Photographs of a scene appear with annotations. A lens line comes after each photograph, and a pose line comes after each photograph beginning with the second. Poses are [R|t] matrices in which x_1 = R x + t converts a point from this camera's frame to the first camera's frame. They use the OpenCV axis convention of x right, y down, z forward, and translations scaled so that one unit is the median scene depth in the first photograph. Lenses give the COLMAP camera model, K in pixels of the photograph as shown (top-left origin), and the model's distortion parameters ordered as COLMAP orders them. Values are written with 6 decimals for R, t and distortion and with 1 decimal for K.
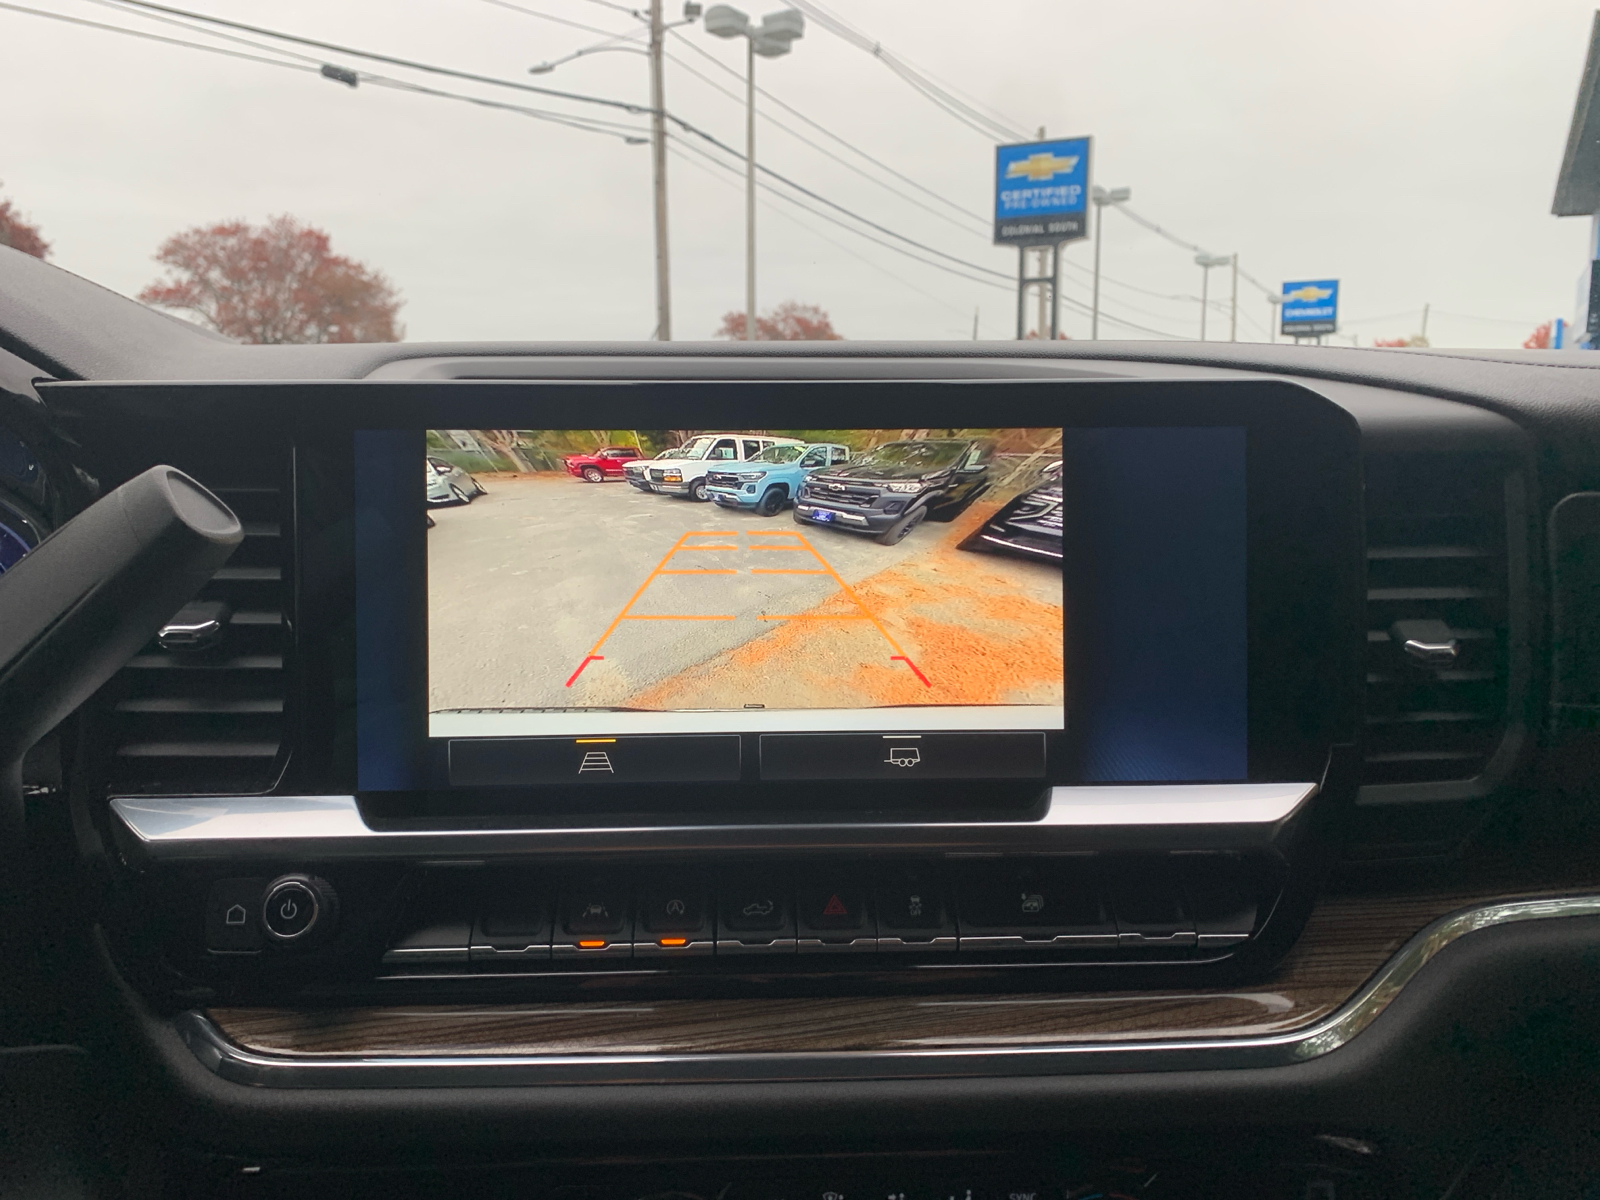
lens RADIAL K [[1210.8, 0, 779.9], [0, 1210.8, 588.0], [0, 0, 1]] dist [0.036445, -0.057290]
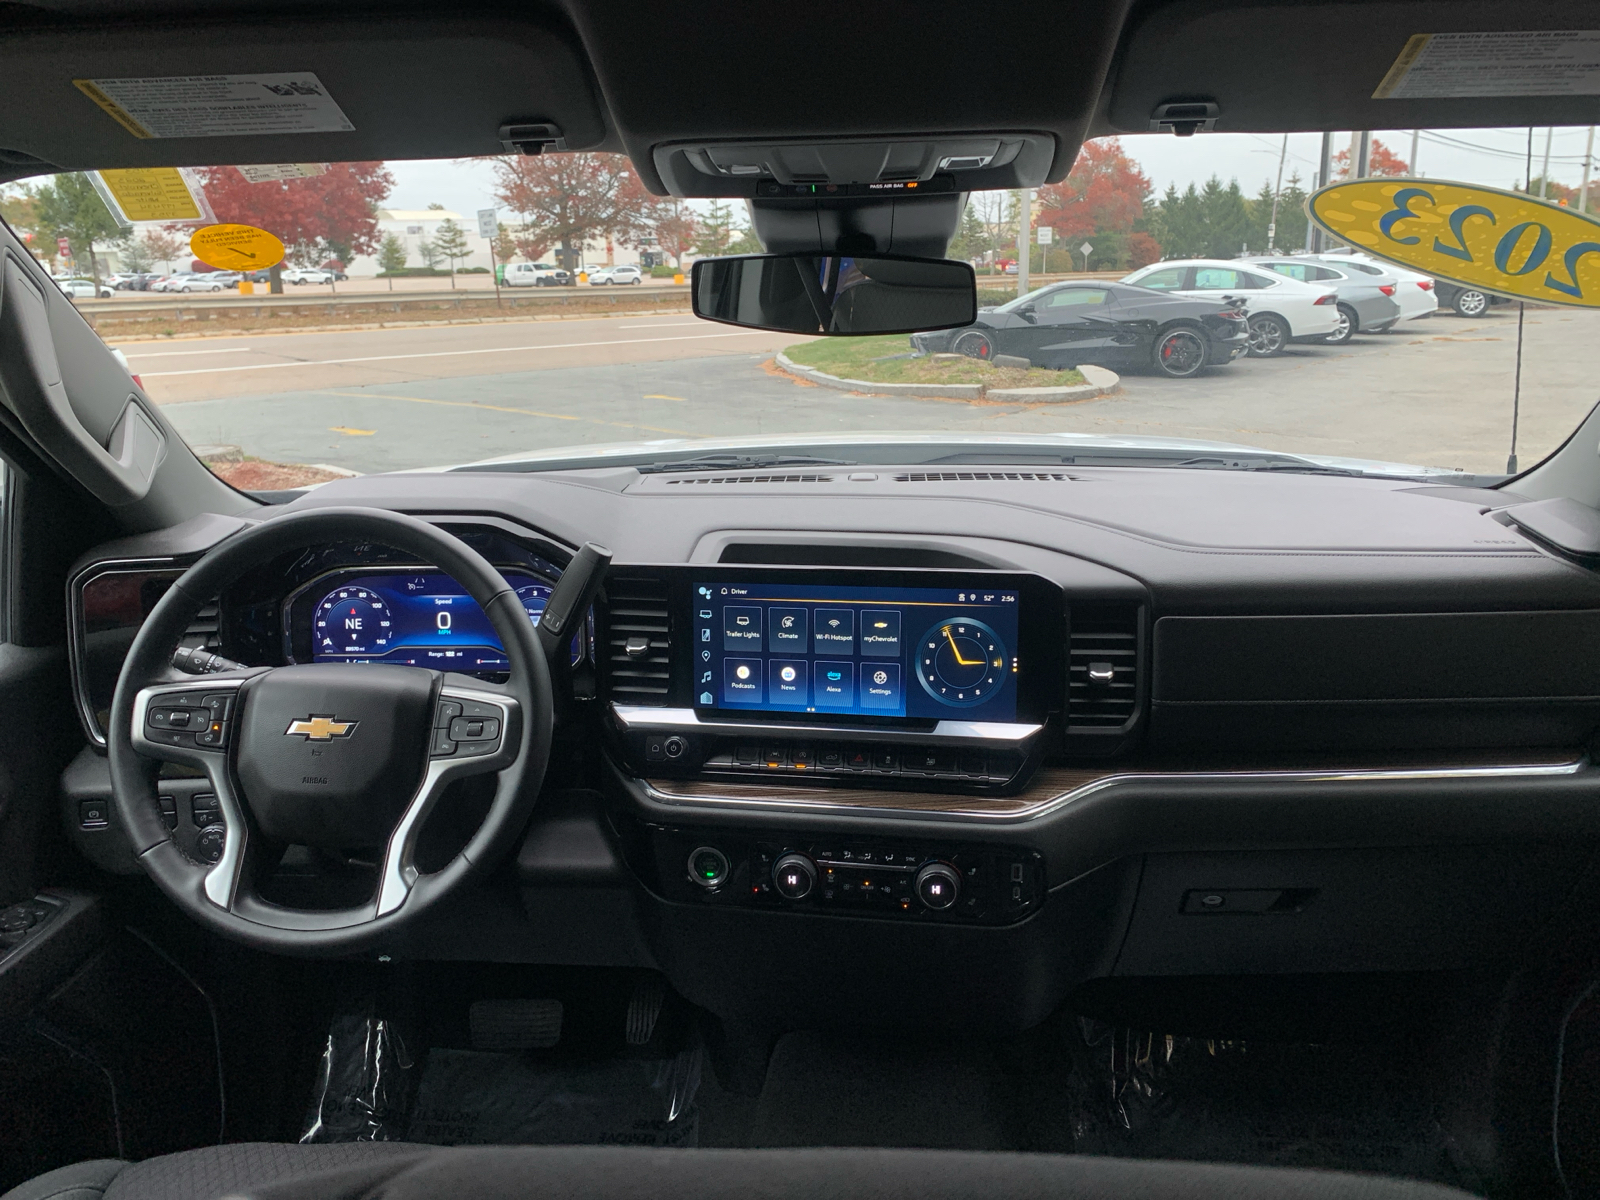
lens RADIAL K [[1210.8, 0, 803.9], [0, 1210.8, 567.7], [0, 0, 1]] dist [0.036445, -0.057290]
pose [[0.978862, 0.032869, -0.201862, 0.006765], [-0.009121, 0.993035, 0.117468, -0.007178], [0.204317, -0.113144, 0.972344, -0.024178]]
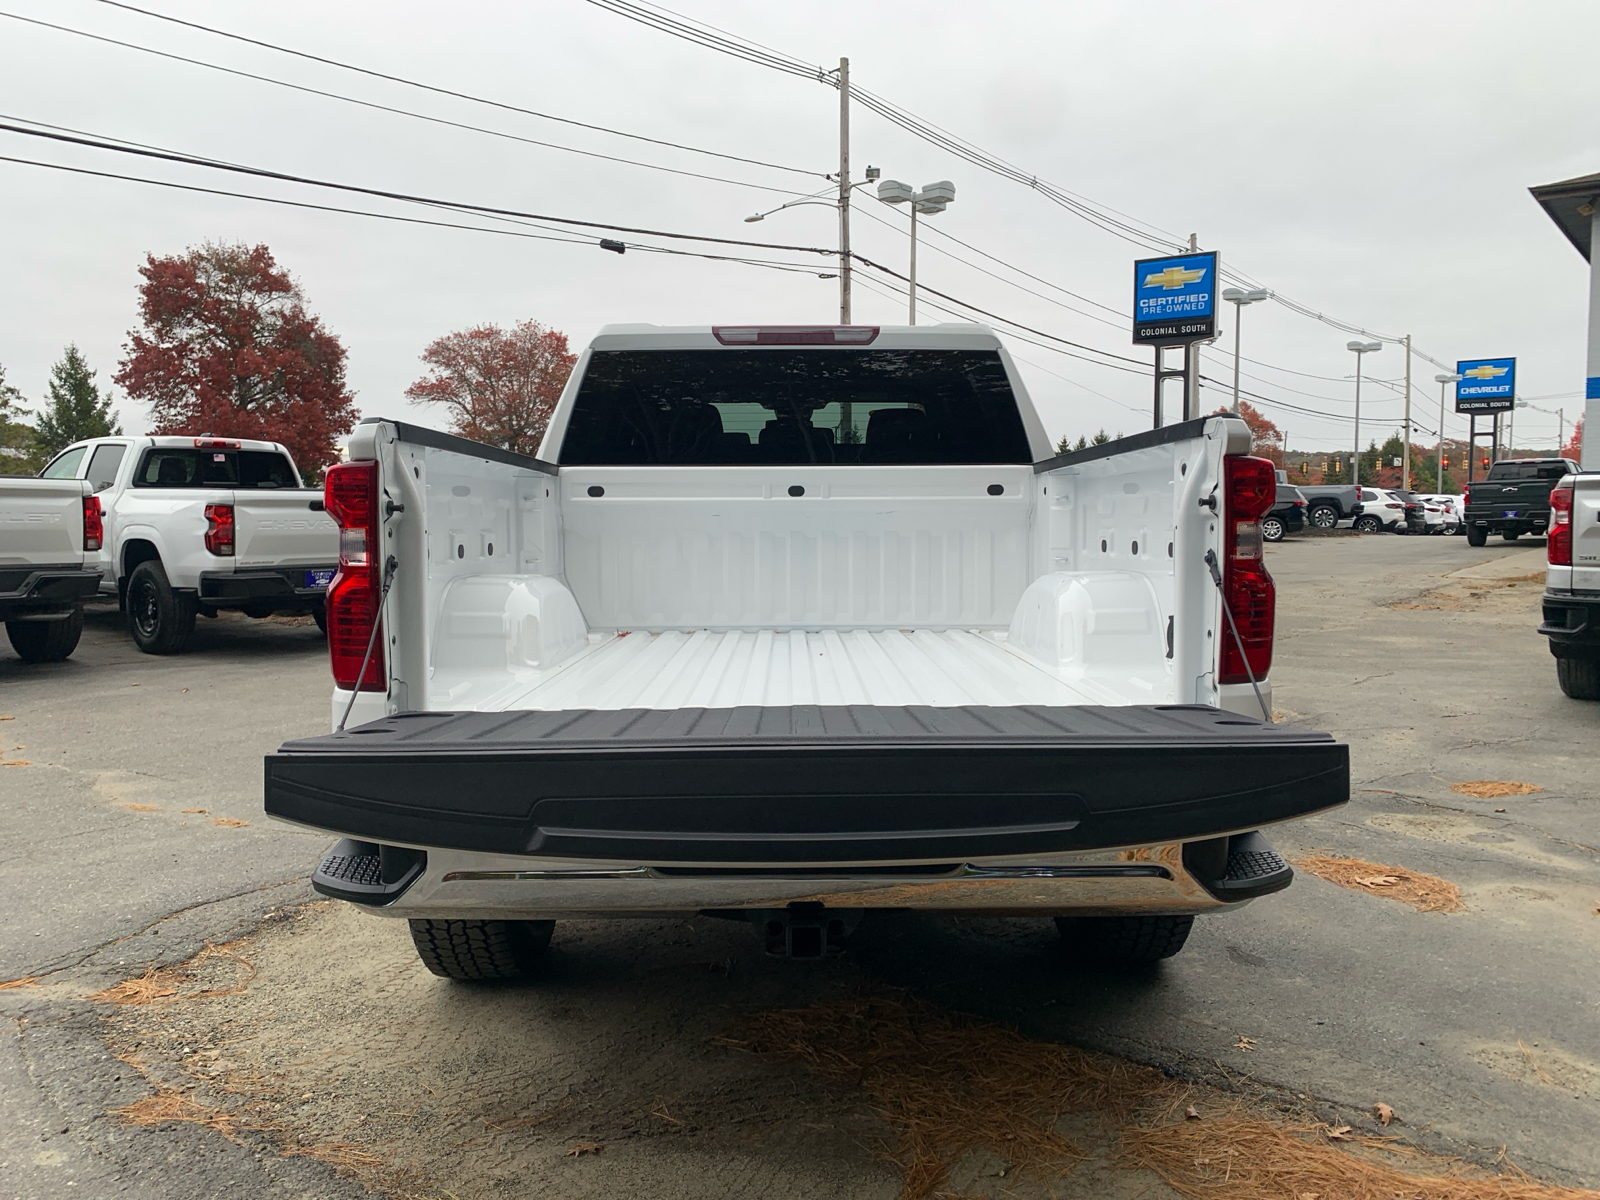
lens RADIAL K [[1210.8, 0, 809.3], [0, 1210.8, 597.0], [0, 0, 1]] dist [0.036445, -0.057290]
pose [[0.990705, 0.010157, -0.135651, 0.029953], [-0.017591, 0.998401, -0.053713, 0.027294], [0.134888, 0.055600, 0.989300, -0.181501]]
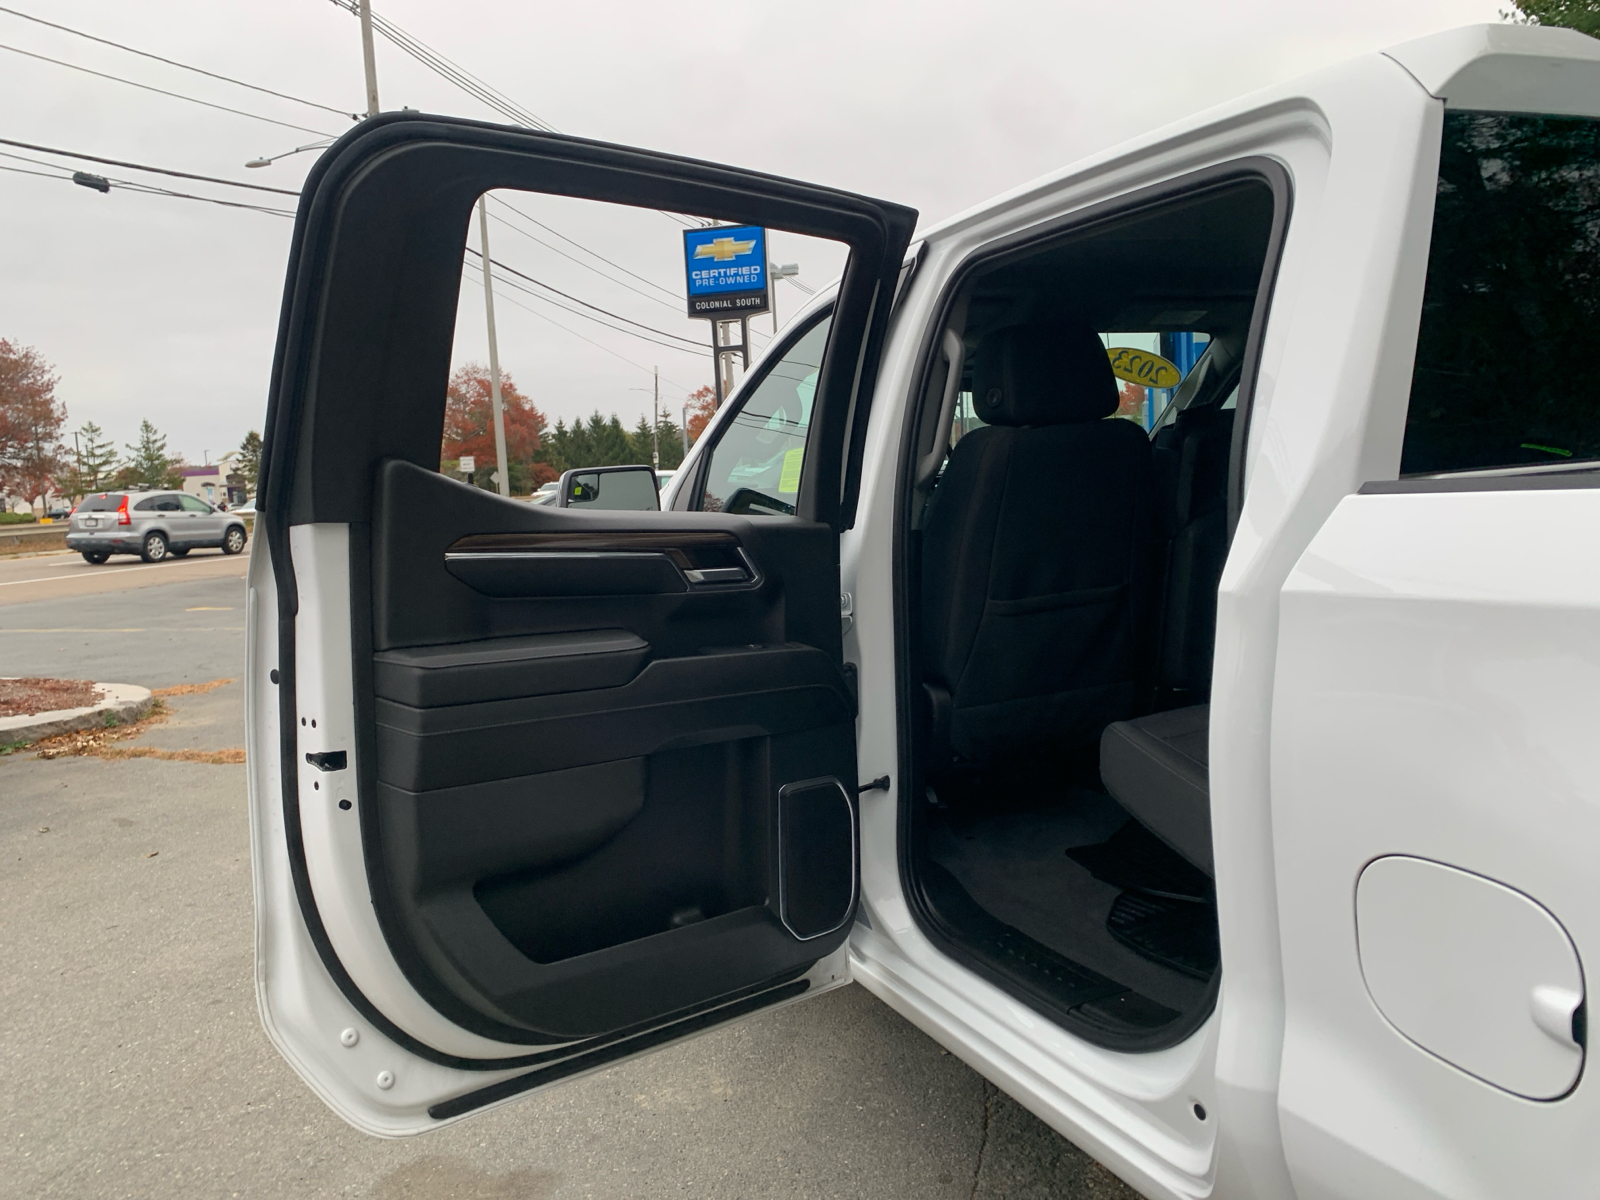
lens RADIAL K [[1210.8, 0, 779.7], [0, 1210.8, 582.1], [0, 0, 1]] dist [0.036445, -0.057290]
pose [[0.964306, -0.074448, 0.254108, -0.046141], [0.086858, 0.995497, -0.037956, 0.009601], [-0.250139, 0.058673, 0.966431, -0.087440]]
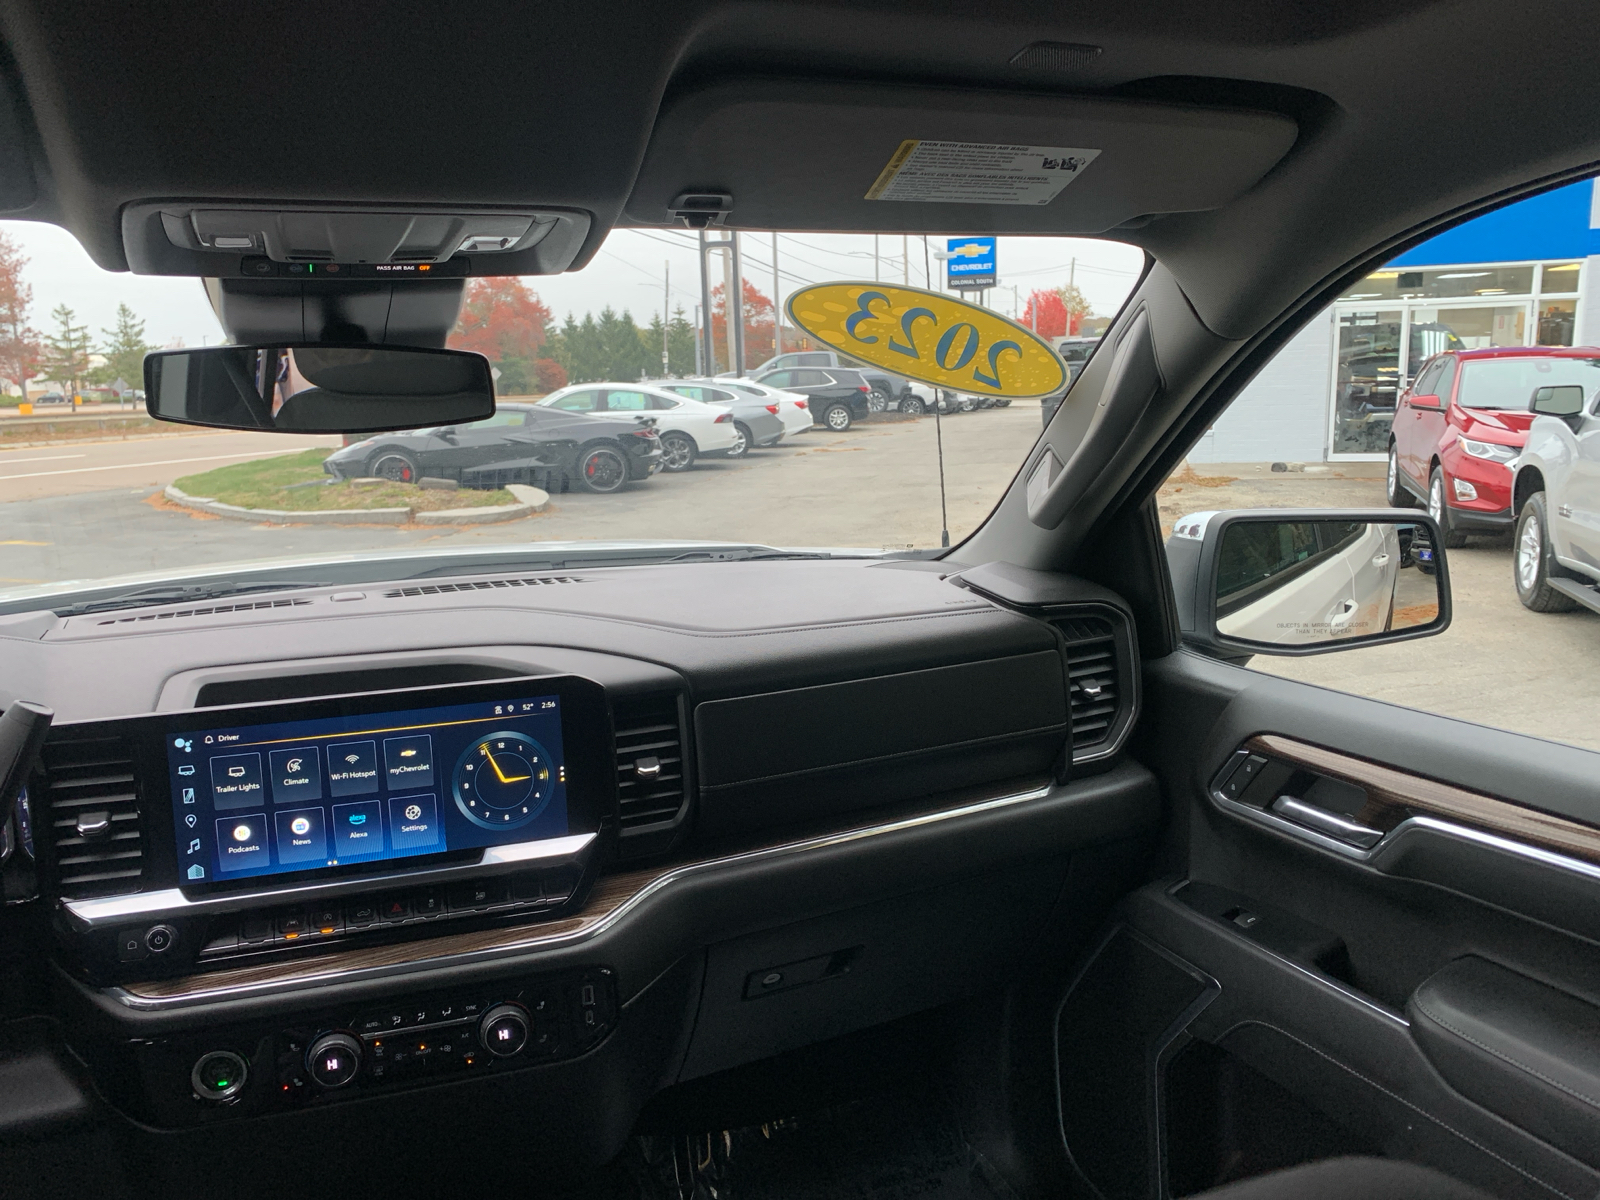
lens RADIAL K [[1210.8, 0, 797.2], [0, 1210.8, 582.4], [0, 0, 1]] dist [0.036445, -0.057290]
pose [[0.966812, -0.067097, 0.246520, 0.003844], [0.058429, 0.997394, 0.042319, -0.006515], [-0.248717, -0.026510, 0.968213, -0.022648]]
